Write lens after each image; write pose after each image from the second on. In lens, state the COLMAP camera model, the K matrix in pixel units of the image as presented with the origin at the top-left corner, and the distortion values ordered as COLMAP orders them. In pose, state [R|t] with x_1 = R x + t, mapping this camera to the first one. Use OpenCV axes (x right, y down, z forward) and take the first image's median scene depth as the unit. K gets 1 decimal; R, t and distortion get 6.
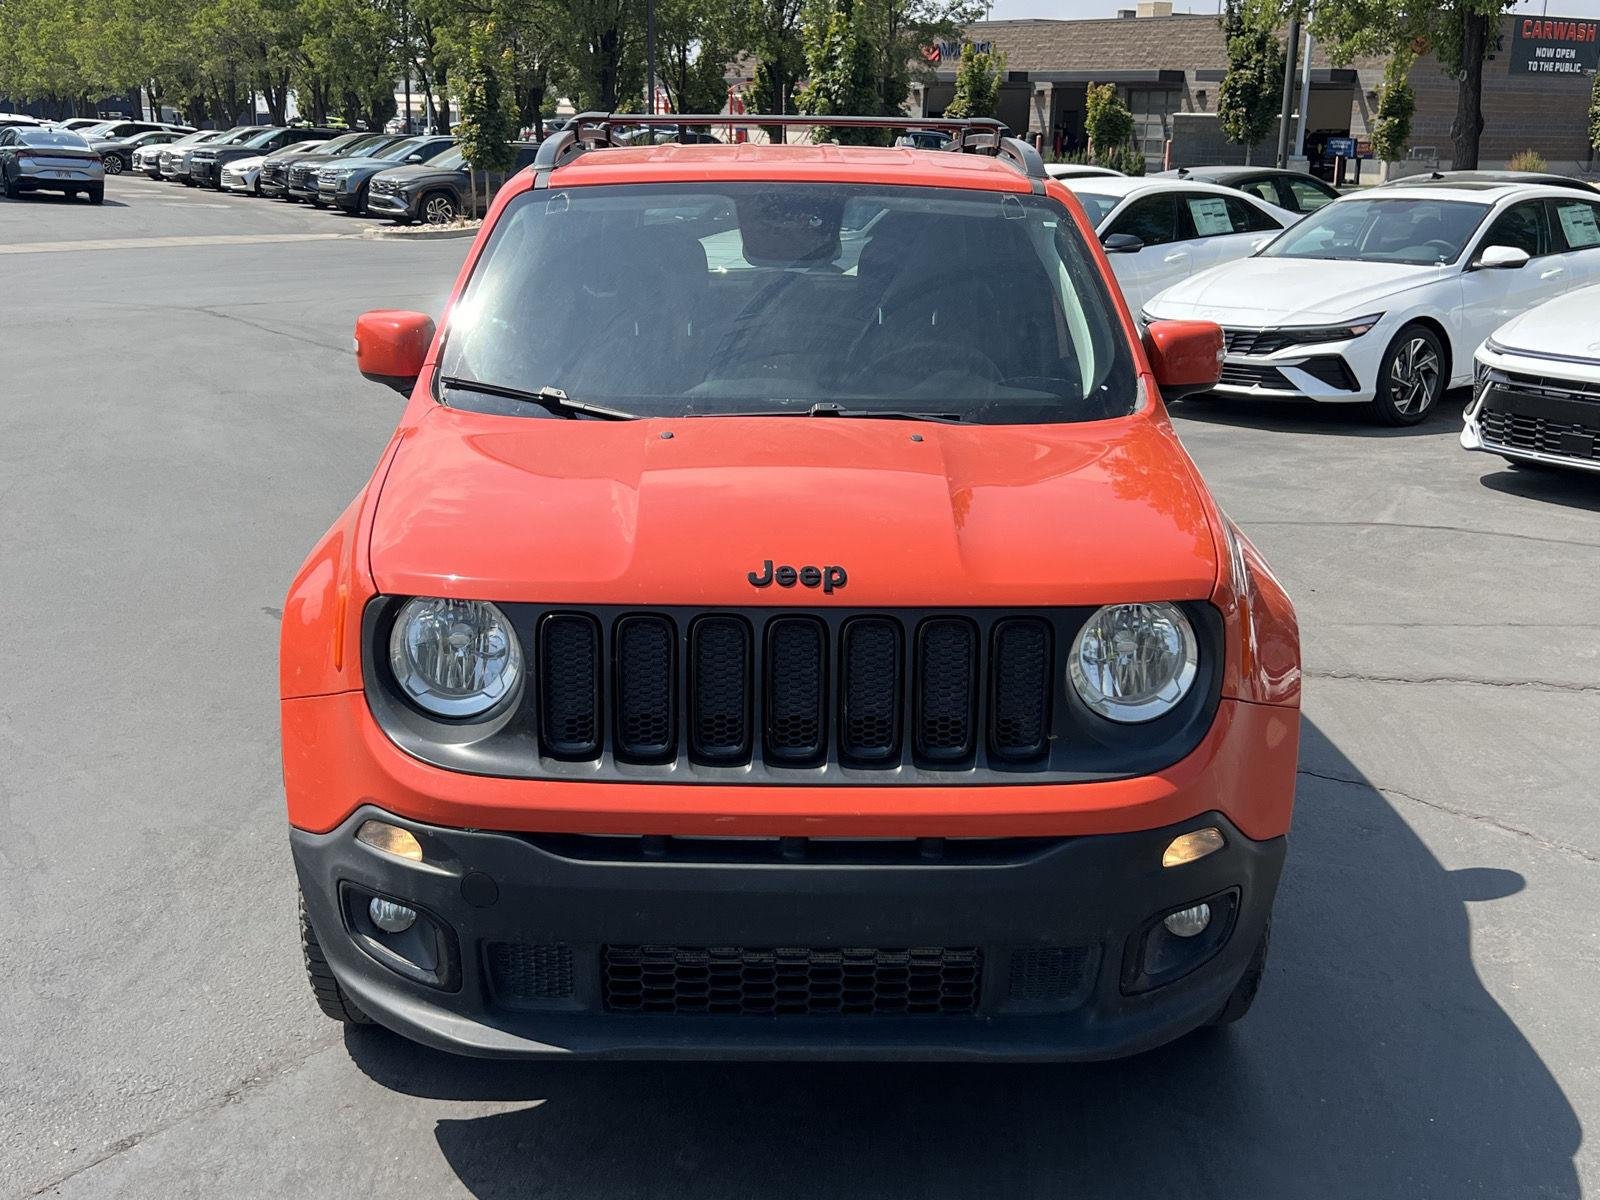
lens RADIAL K [[1573.2, 0, 801.3], [0, 1573.2, 596.4], [0, 0, 1]] dist [0.020083, 0.000000]
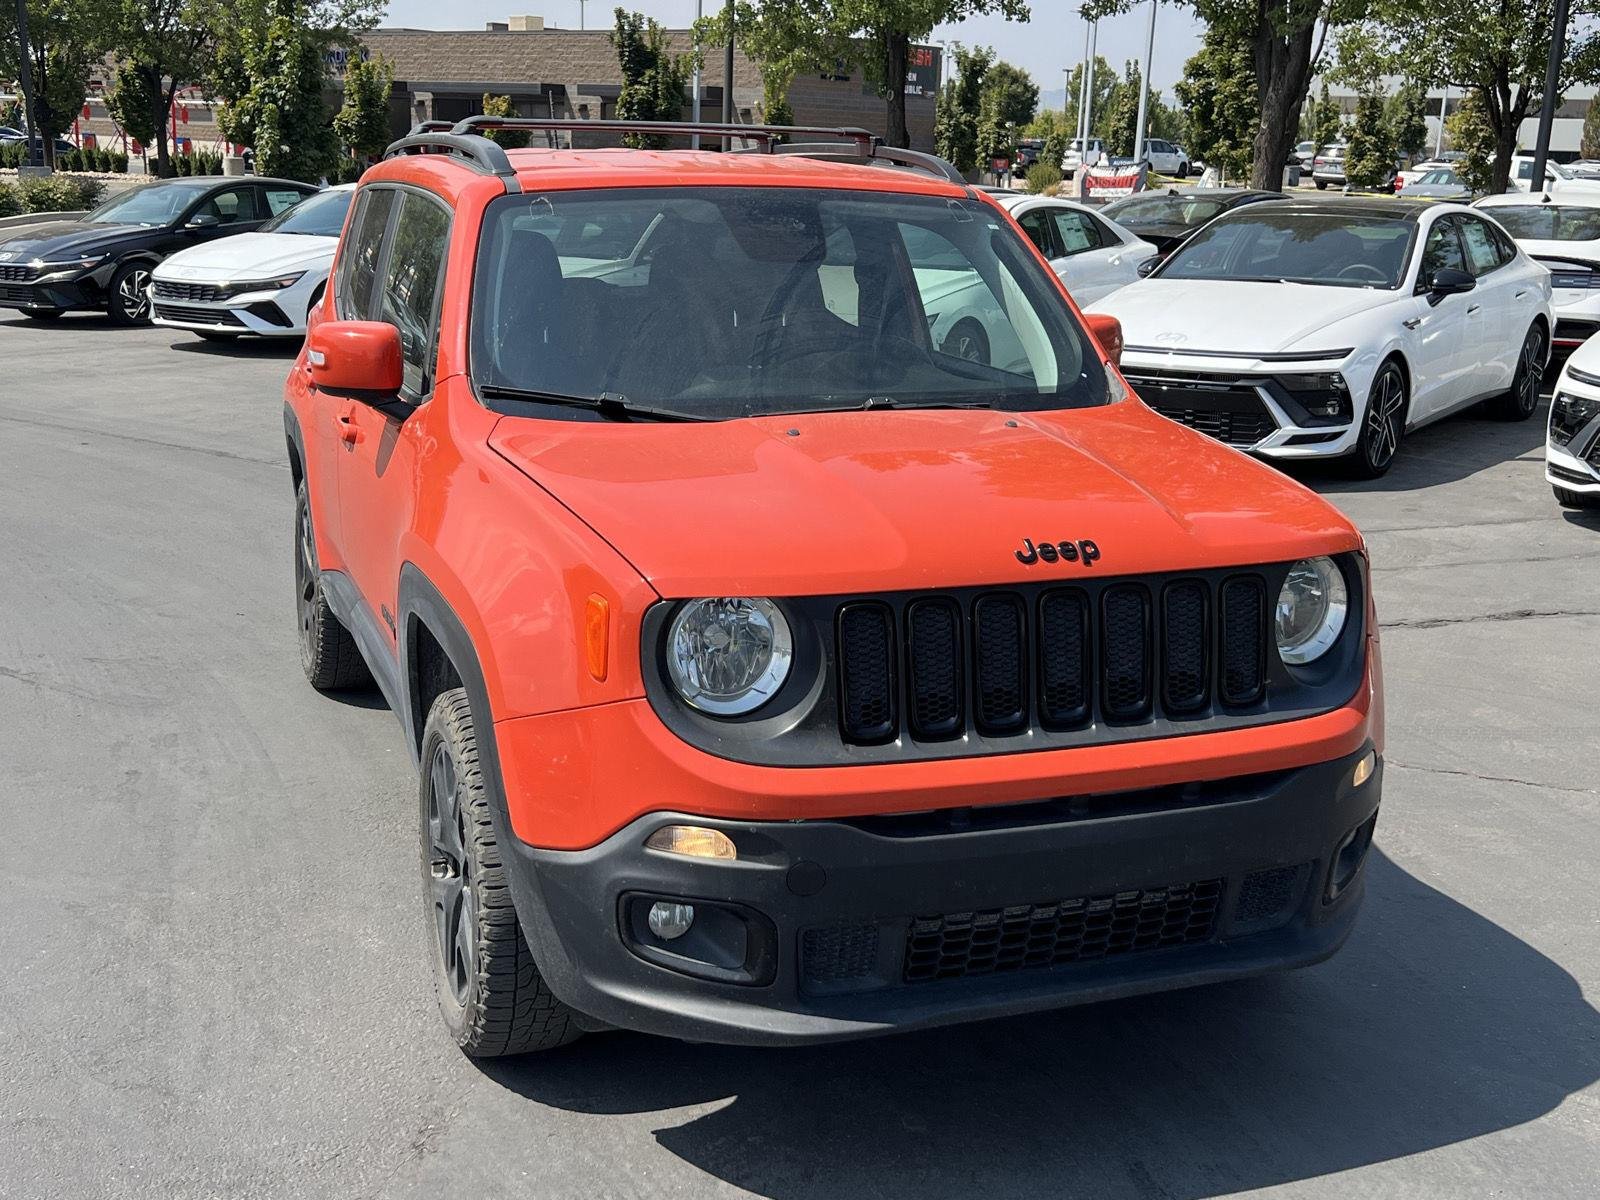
lens RADIAL K [[1573.2, 0, 811.0], [0, 1573.2, 605.3], [0, 0, 1]] dist [0.020083, 0.000000]
pose [[0.956853, -0.075155, 0.280686, -0.451969], [0.075313, 0.997107, 0.010238, -0.000109], [-0.280644, 0.011344, 0.959745, 0.020681]]
